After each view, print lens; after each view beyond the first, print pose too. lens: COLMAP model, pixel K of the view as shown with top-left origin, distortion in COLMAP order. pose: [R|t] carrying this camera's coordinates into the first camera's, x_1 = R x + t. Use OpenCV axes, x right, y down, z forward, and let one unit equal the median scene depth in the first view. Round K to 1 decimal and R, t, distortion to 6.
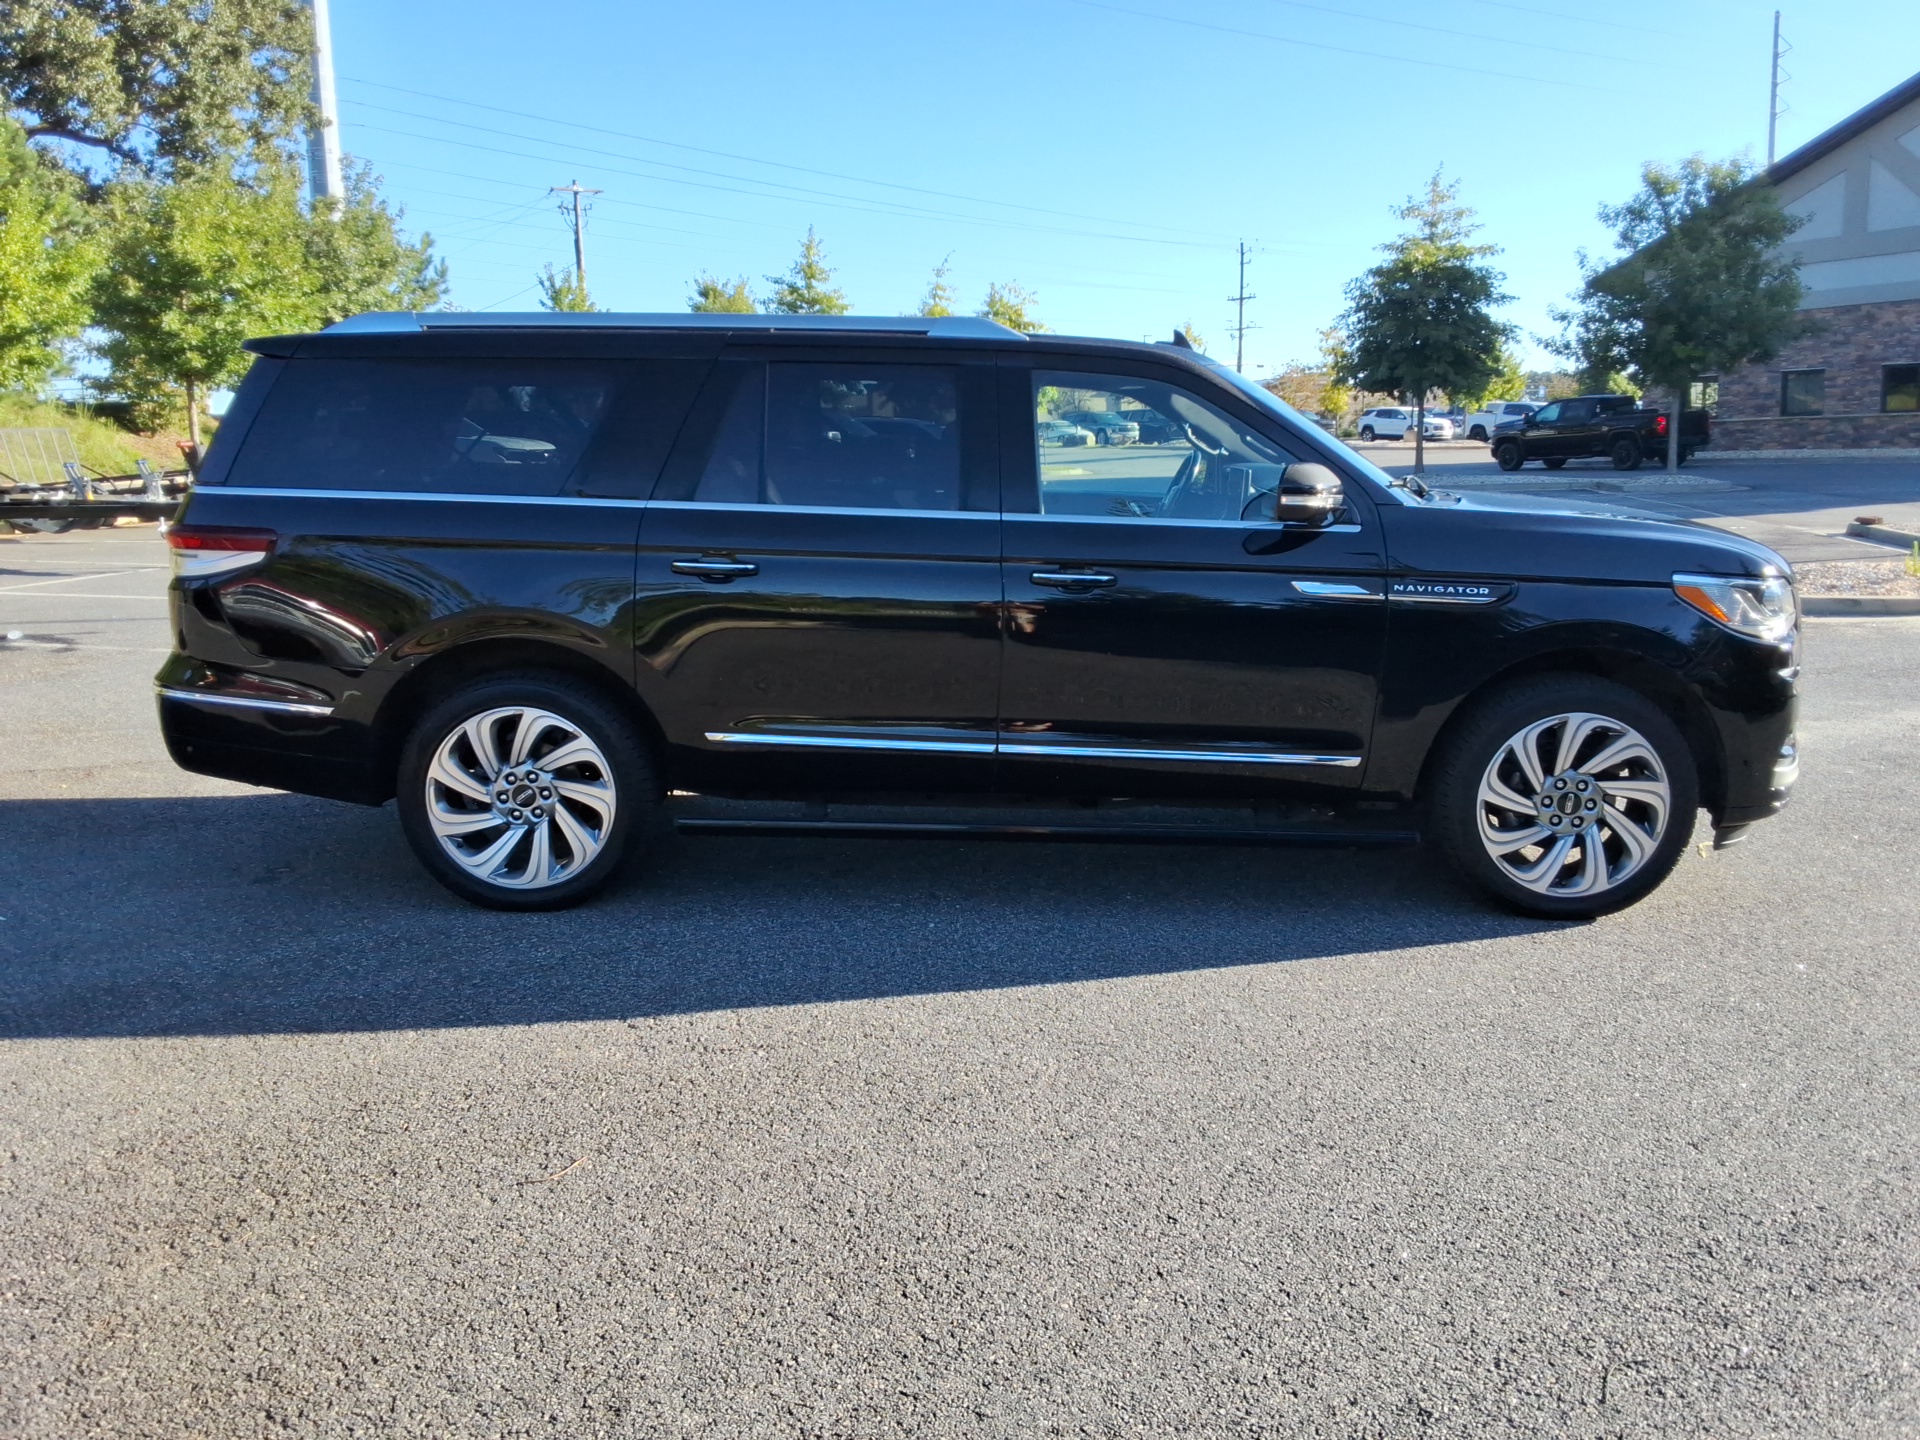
lens RADIAL K [[1549.2, 0, 970.1], [0, 1549.2, 717.7], [0, 0, 1]] dist [0.070866, -0.102729]
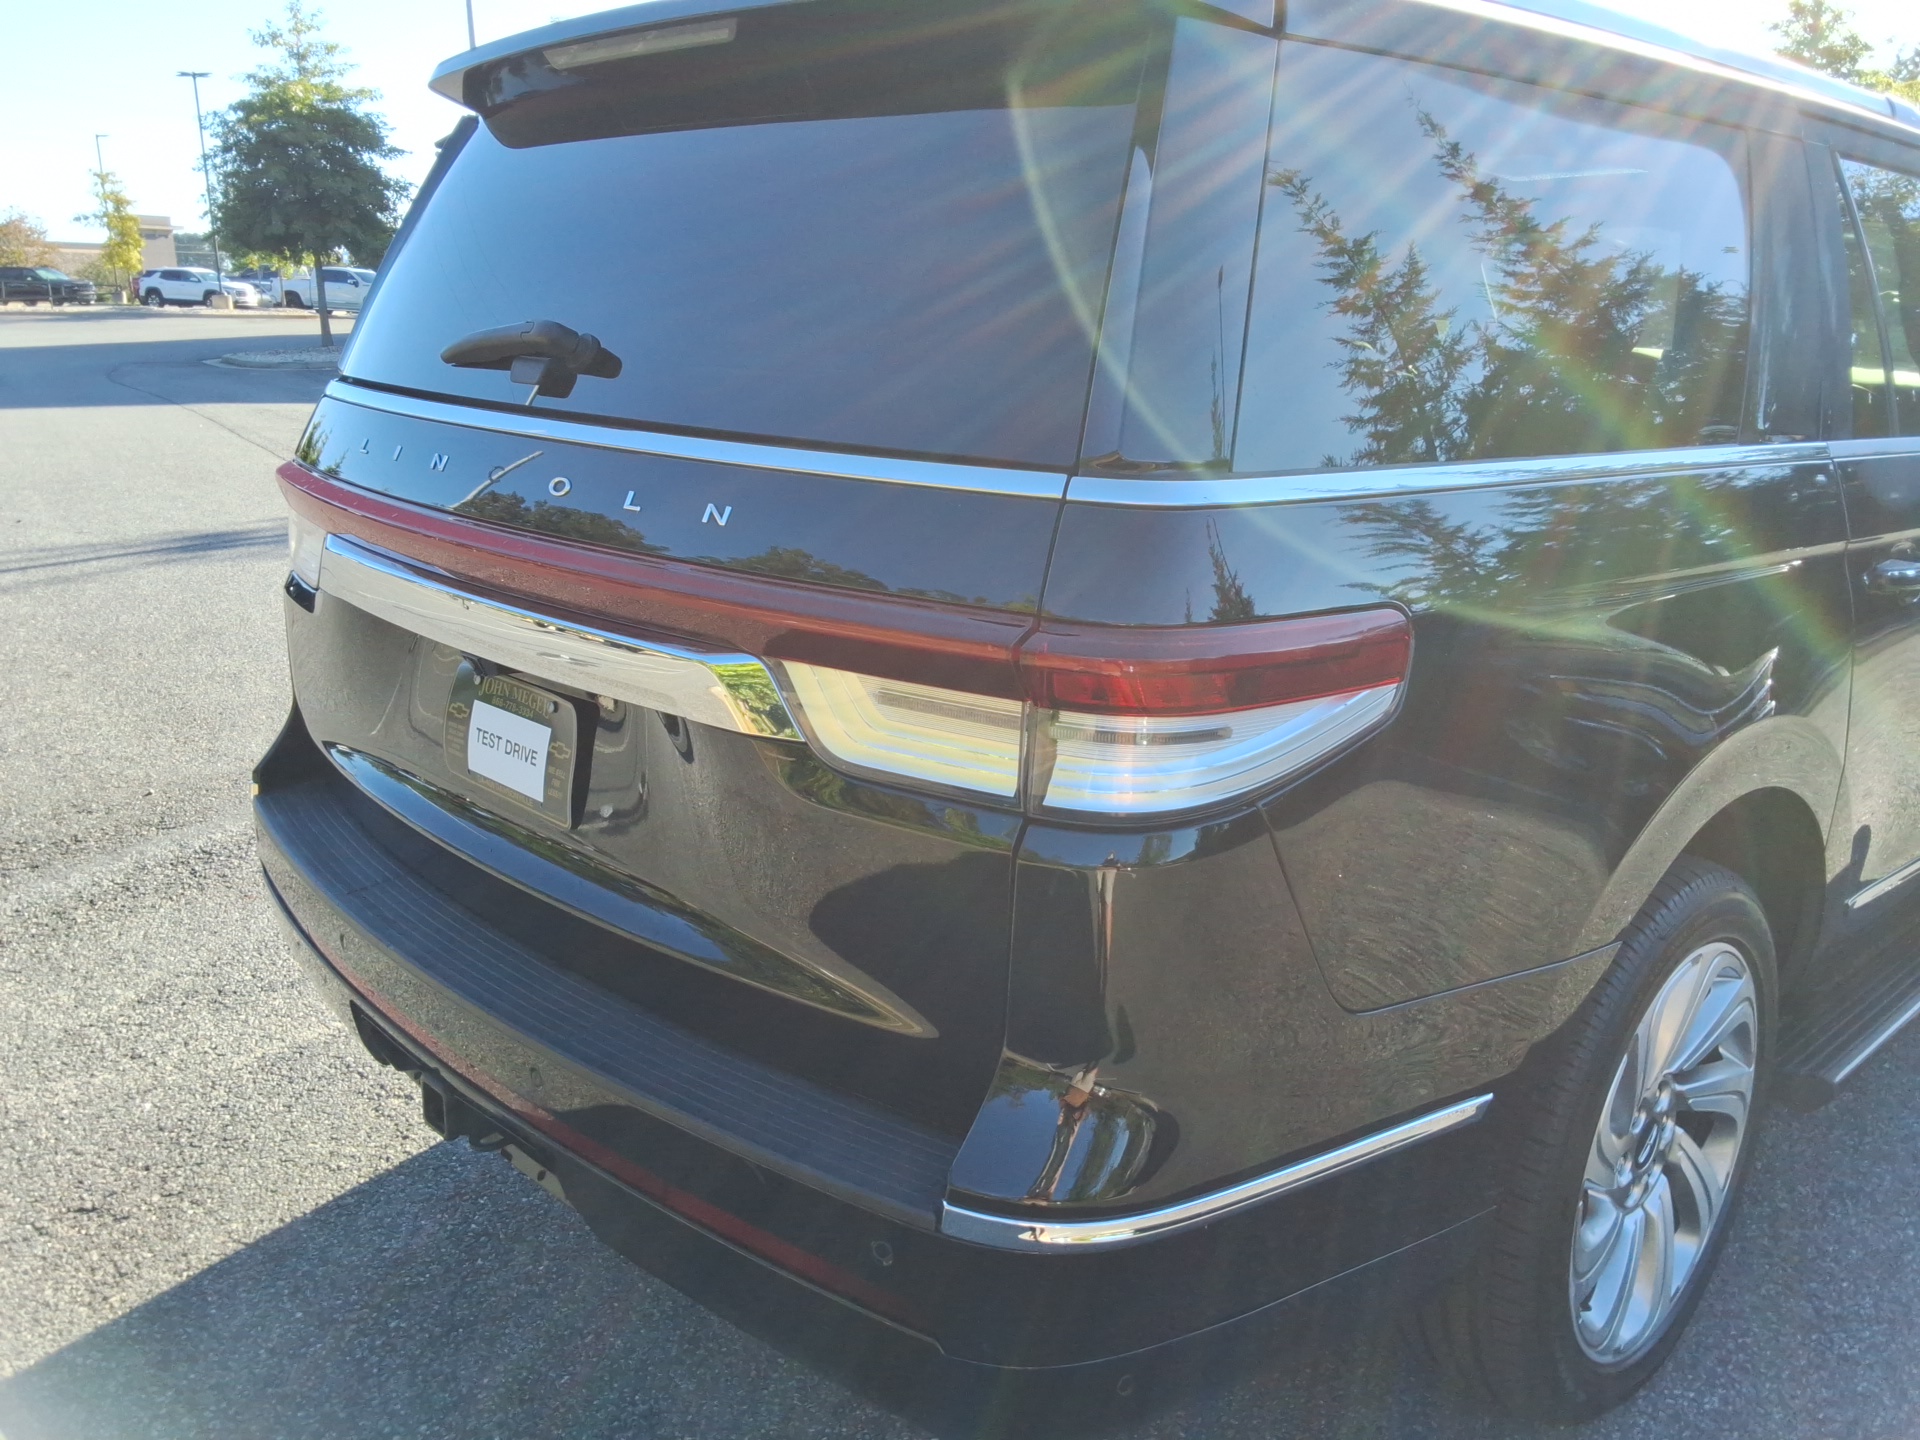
lens RADIAL K [[1536.7, 0, 988.5], [0, 1536.7, 705.0], [0, 0, 1]] dist [0.121104, -0.185433]
pose [[0.708869, -0.161592, 0.686581, -0.089761], [0.111979, 0.986841, 0.116646, -0.018228], [-0.696395, -0.005804, 0.717635, 0.105221]]
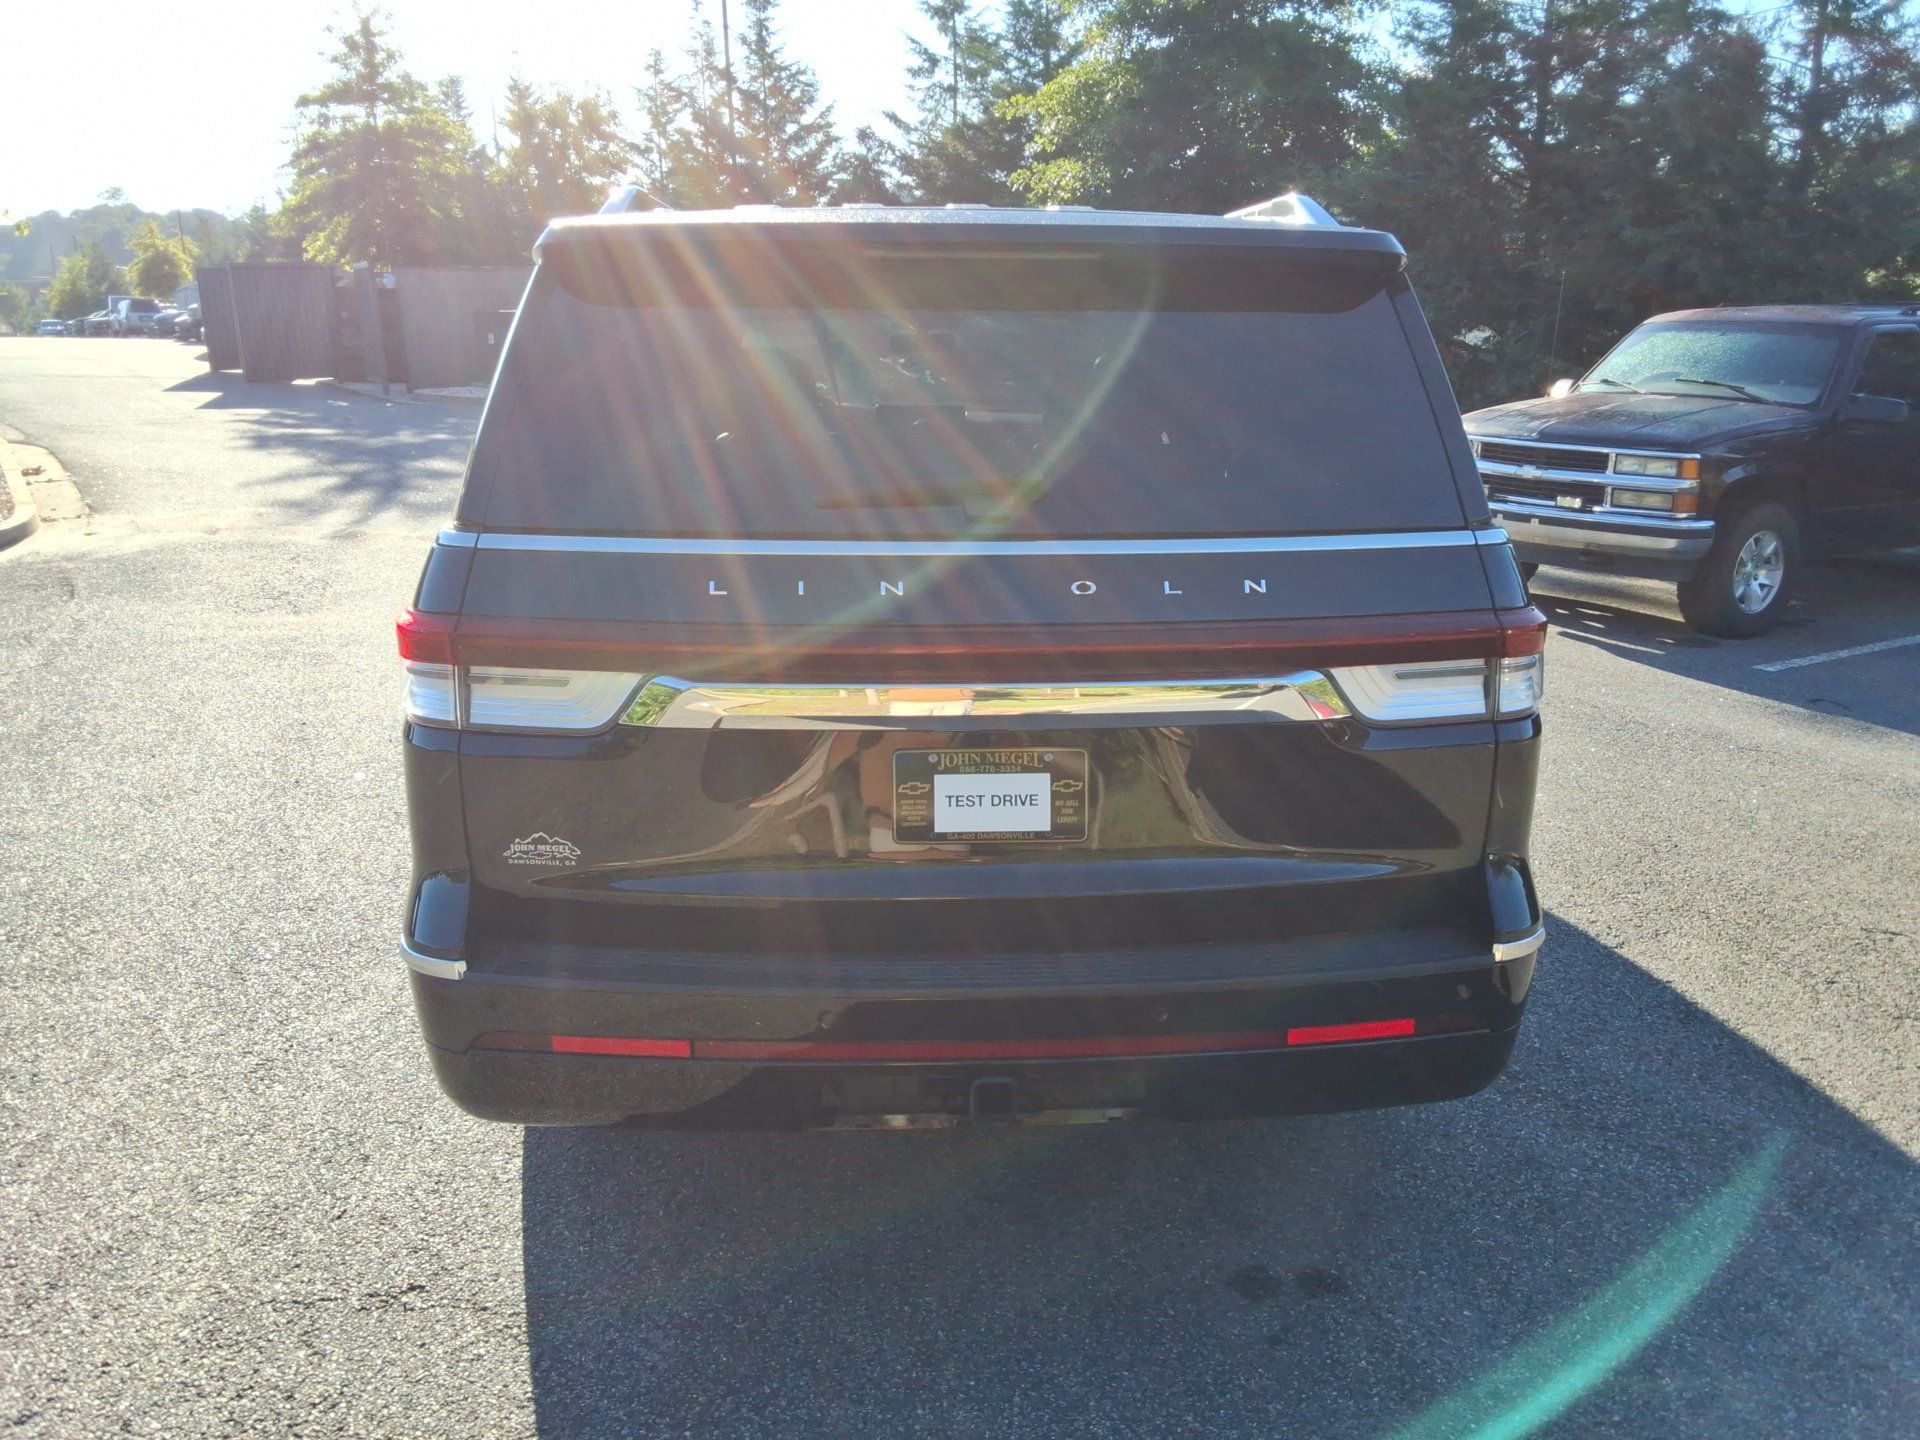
lens RADIAL K [[1536.7, 0, 988.5], [0, 1536.7, 705.0], [0, 0, 1]] dist [0.121104, -0.185433]
pose [[-0.078172, -0.231243, 0.969750, -0.125987], [0.181598, 0.953150, 0.241923, -0.031529], [-0.980261, 0.195016, -0.032517, 0.152695]]
